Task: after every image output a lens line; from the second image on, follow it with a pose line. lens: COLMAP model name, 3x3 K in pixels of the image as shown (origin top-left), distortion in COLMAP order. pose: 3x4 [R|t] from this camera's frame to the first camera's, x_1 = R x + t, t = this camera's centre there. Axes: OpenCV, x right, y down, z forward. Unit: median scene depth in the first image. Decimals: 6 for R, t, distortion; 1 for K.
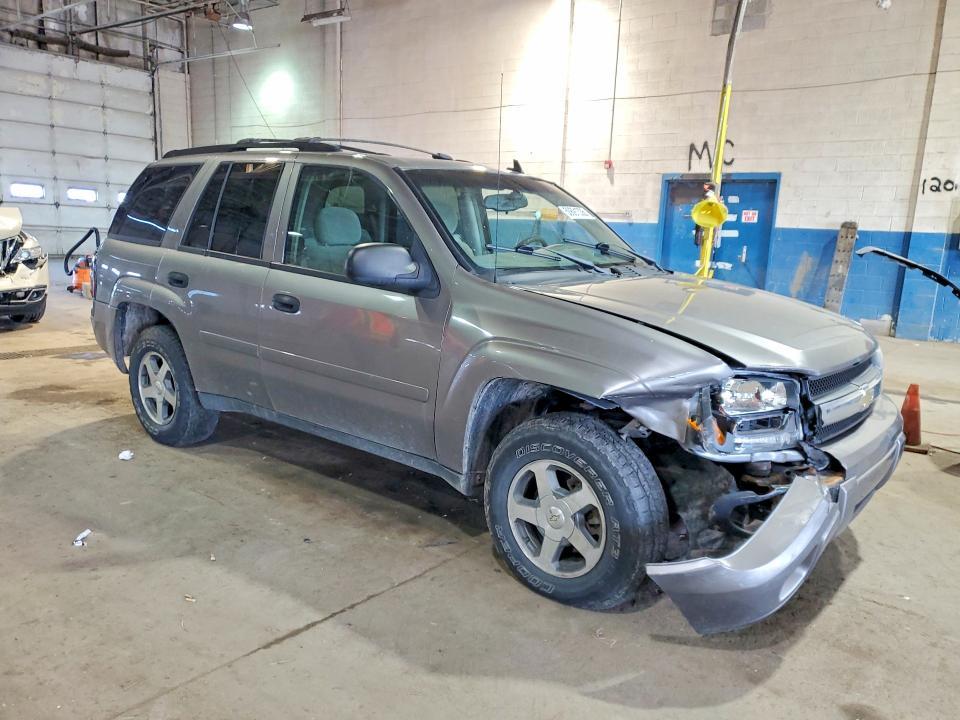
lens RADIAL K [[725.2, 0, 479.7], [0, 725.2, 378.9], [0, 0, 1]] dist [-0.000371, -0.001385]
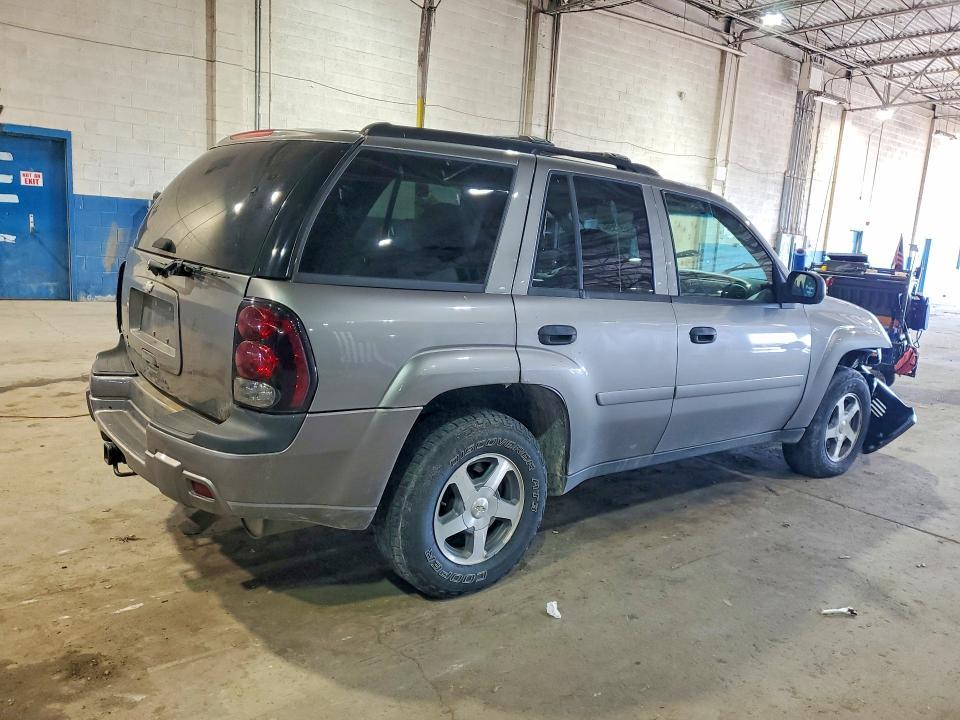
lens RADIAL K [[766.8, 0, 480.0], [0, 766.8, 360.0], [0, 0, 1]] dist [-0.001213, -0.009842]
pose [[0.227679, -0.180790, 0.956806, -0.426419], [0.141592, 0.978316, 0.151162, -0.085676], [-0.963387, 0.101060, 0.248341, 0.326053]]
